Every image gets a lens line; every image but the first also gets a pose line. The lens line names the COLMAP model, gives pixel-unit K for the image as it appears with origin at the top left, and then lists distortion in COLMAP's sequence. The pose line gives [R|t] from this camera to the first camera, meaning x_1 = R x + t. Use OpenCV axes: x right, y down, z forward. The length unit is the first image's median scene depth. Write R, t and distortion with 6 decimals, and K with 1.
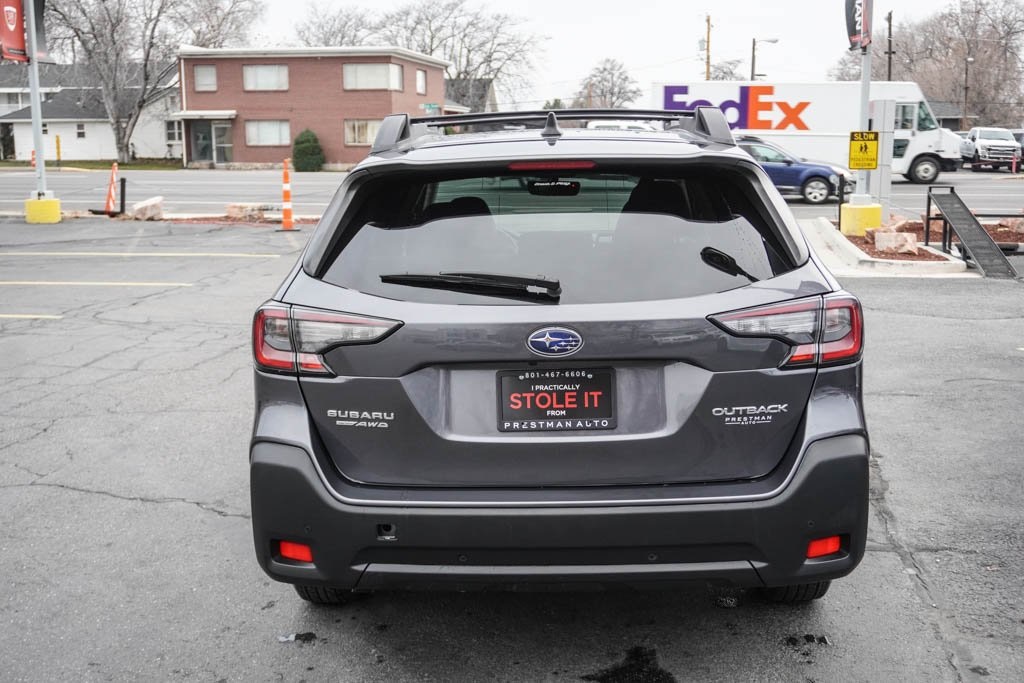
lens RADIAL K [[1217.5, 0, 512.0], [0, 1217.5, 342.7], [0, 0, 1]] dist [0.010791, 0.000000]
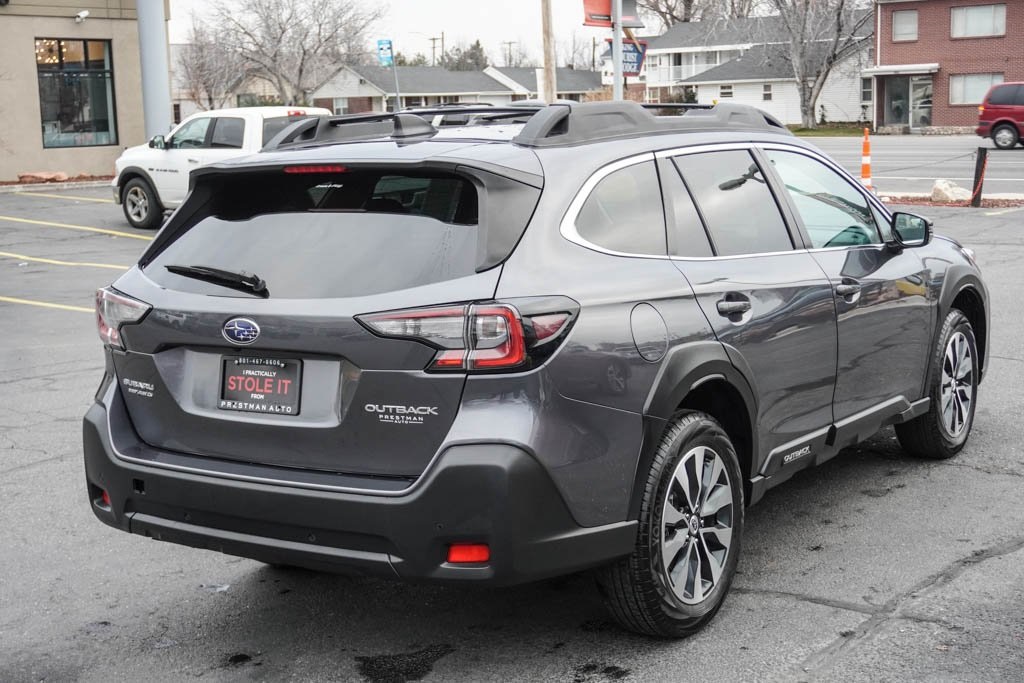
lens RADIAL K [[1473.6, 0, 511.4], [0, 1473.6, 340.6], [0, 0, 1]] dist [0.007581, 0.000000]
pose [[0.848925, 0.063713, -0.524659, 0.924222], [-0.063740, 0.997804, 0.018036, -0.031172], [0.524656, 0.018130, 0.851121, -0.012968]]
